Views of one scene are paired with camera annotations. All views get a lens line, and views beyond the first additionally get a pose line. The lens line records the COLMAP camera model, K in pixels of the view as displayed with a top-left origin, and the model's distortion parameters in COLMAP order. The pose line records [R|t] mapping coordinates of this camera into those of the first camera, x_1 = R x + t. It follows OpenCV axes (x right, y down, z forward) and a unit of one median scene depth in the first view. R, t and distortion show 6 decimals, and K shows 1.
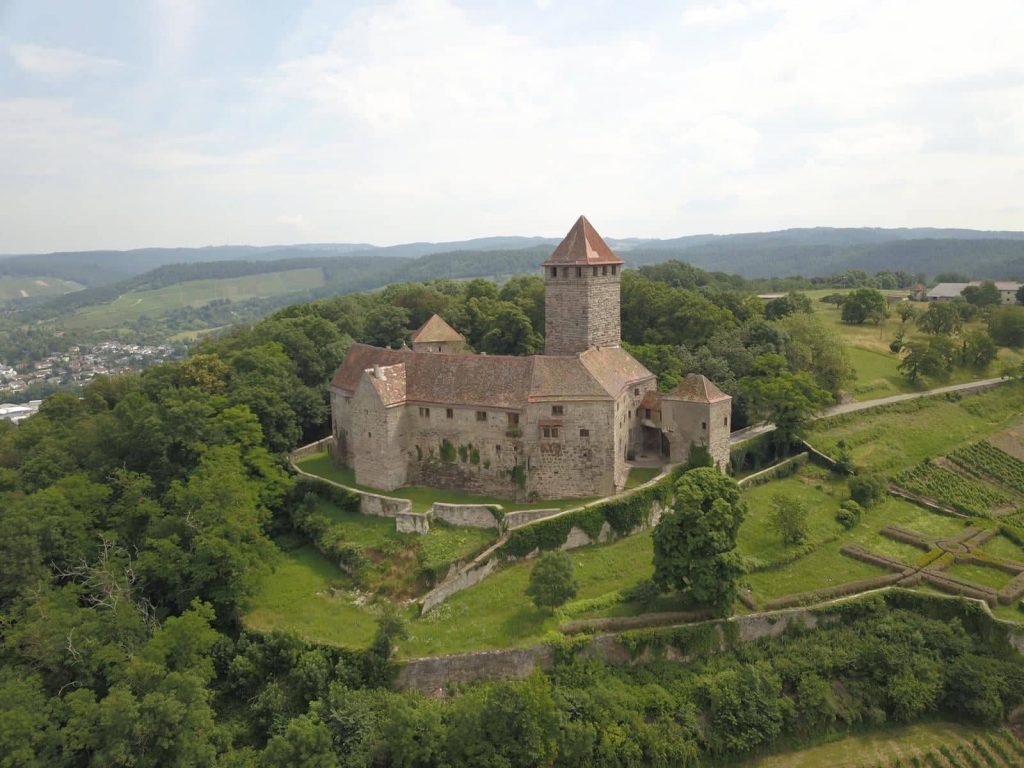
lens RADIAL K [[784.5, 0, 511.4], [0, 784.5, 387.2], [0, 0, 1]] dist [0.018853, -0.005338]
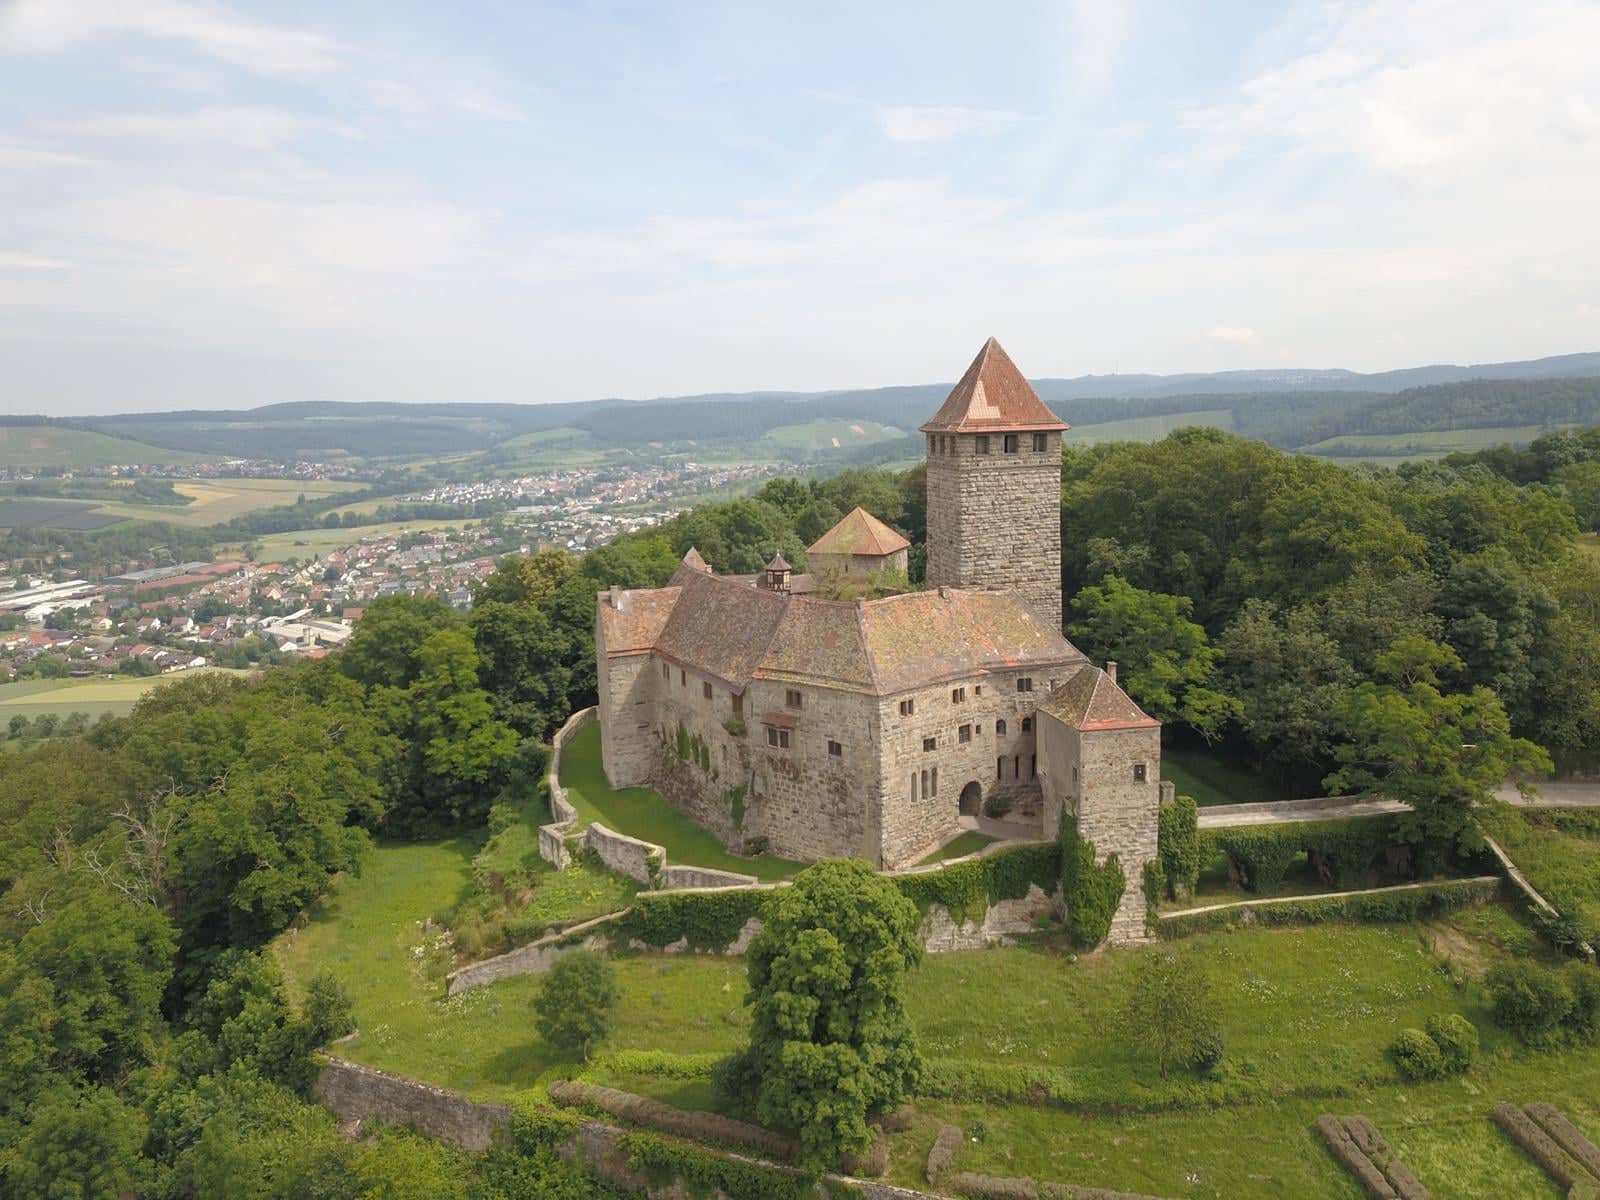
lens RADIAL K [[1225.8, 0, 799.7], [0, 1225.8, 597.1], [0, 0, 1]] dist [0.018853, -0.005338]
pose [[0.821924, 0.093775, -0.561825, 0.518555], [-0.092654, 0.995229, 0.030566, -0.065987], [0.562011, 0.026933, 0.826691, 0.282507]]
